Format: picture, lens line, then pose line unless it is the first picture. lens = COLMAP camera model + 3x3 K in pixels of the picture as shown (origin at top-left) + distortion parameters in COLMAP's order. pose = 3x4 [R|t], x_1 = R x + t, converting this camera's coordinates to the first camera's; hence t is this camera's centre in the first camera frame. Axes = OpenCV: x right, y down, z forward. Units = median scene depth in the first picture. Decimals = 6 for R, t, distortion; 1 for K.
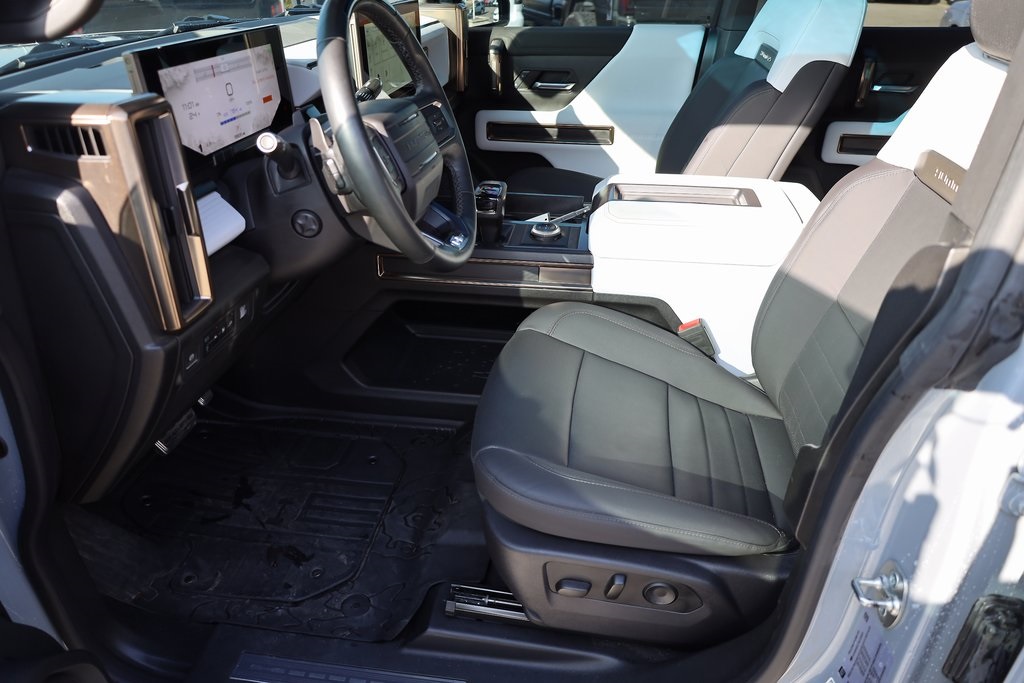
lens RADIAL K [[707.2, 0, 512.0], [0, 707.2, 341.5], [0, 0, 1]] dist [-0.007054, -0.002253]
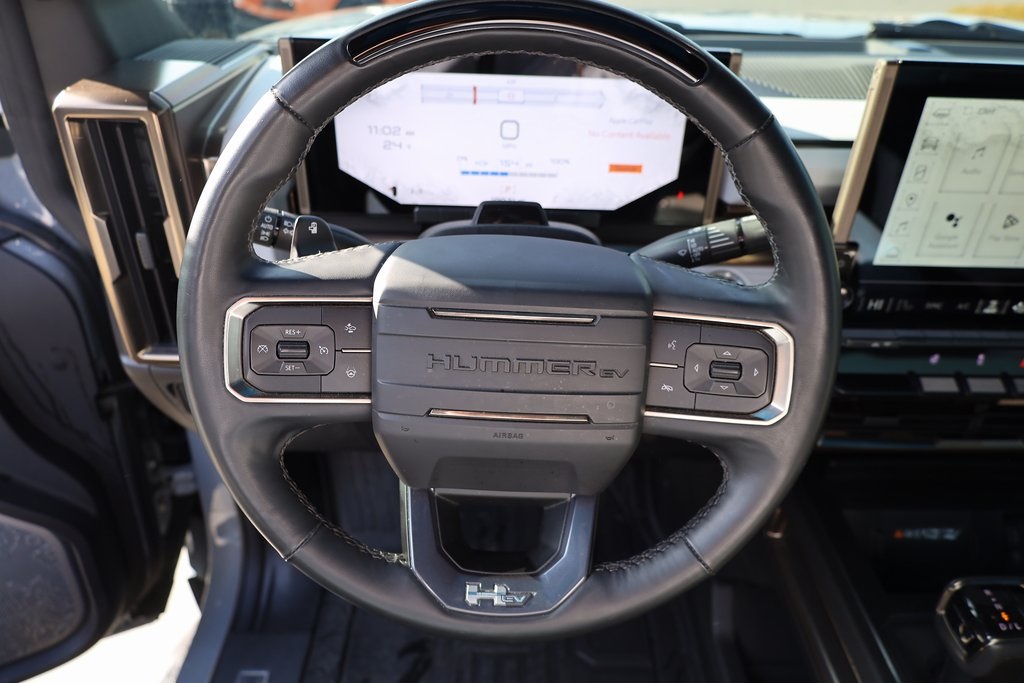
lens RADIAL K [[727.1, 0, 457.7], [0, 727.1, 305.7], [0, 0, 1]] dist [0.000133, -0.000945]
pose [[0.140285, 0.521157, -0.841852, 0.198988], [-0.496554, 0.772635, 0.395562, -0.465257], [0.856594, 0.362534, 0.367172, 0.785555]]
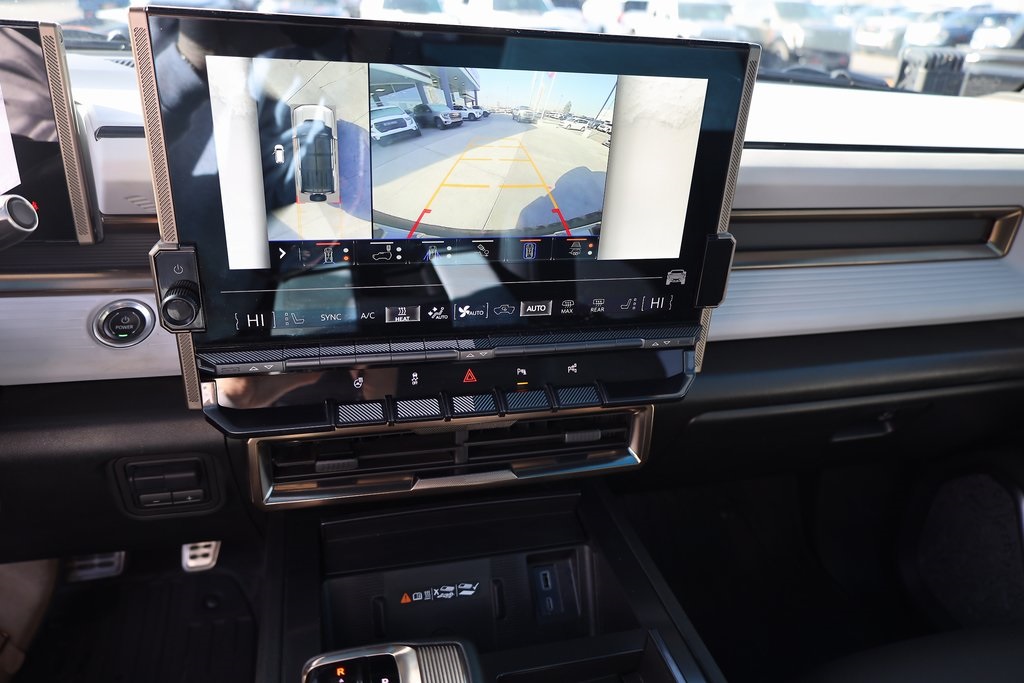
lens RADIAL K [[707.2, 0, 512.0], [0, 707.2, 341.5], [0, 0, 1]] dist [-0.007054, -0.002253]
pose [[0.395633, 0.417163, -0.818199, 0.209267], [-0.497403, 0.846244, 0.190947, -0.568189], [0.772052, 0.331430, 0.542301, 1.186464]]
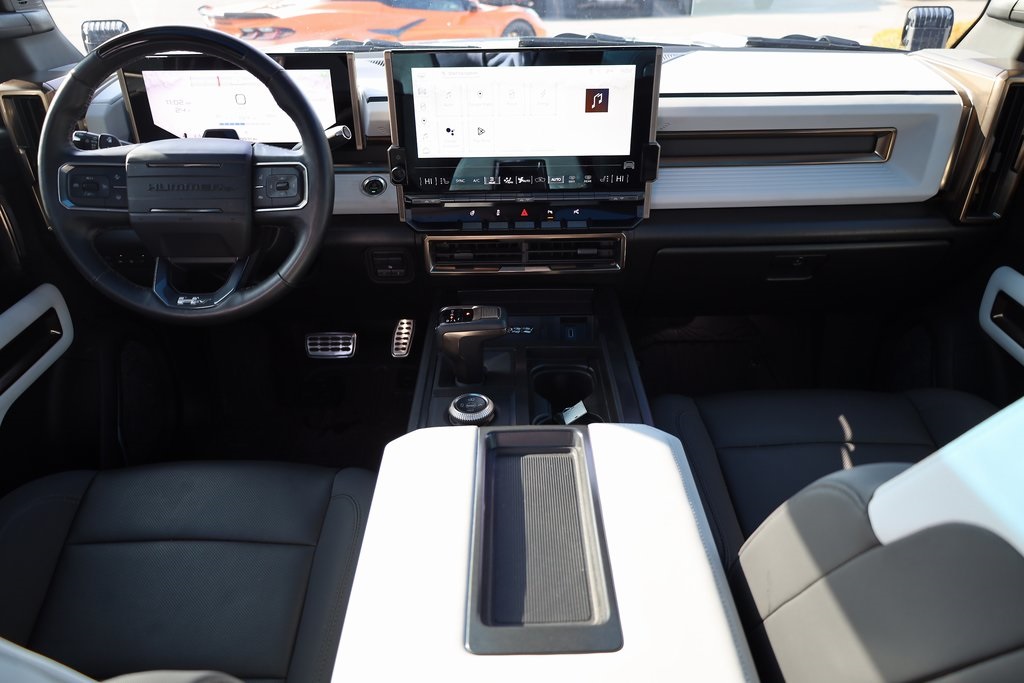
lens RADIAL K [[705.3, 0, 512.0], [0, 705.3, 341.5], [0, 0, 1]] dist [-0.001147, -0.002129]
pose [[0.153490, 0.490850, -0.857617, 0.852129], [-0.465690, 0.801409, 0.375334, -0.679417], [0.871535, 0.341774, 0.351592, 1.116845]]
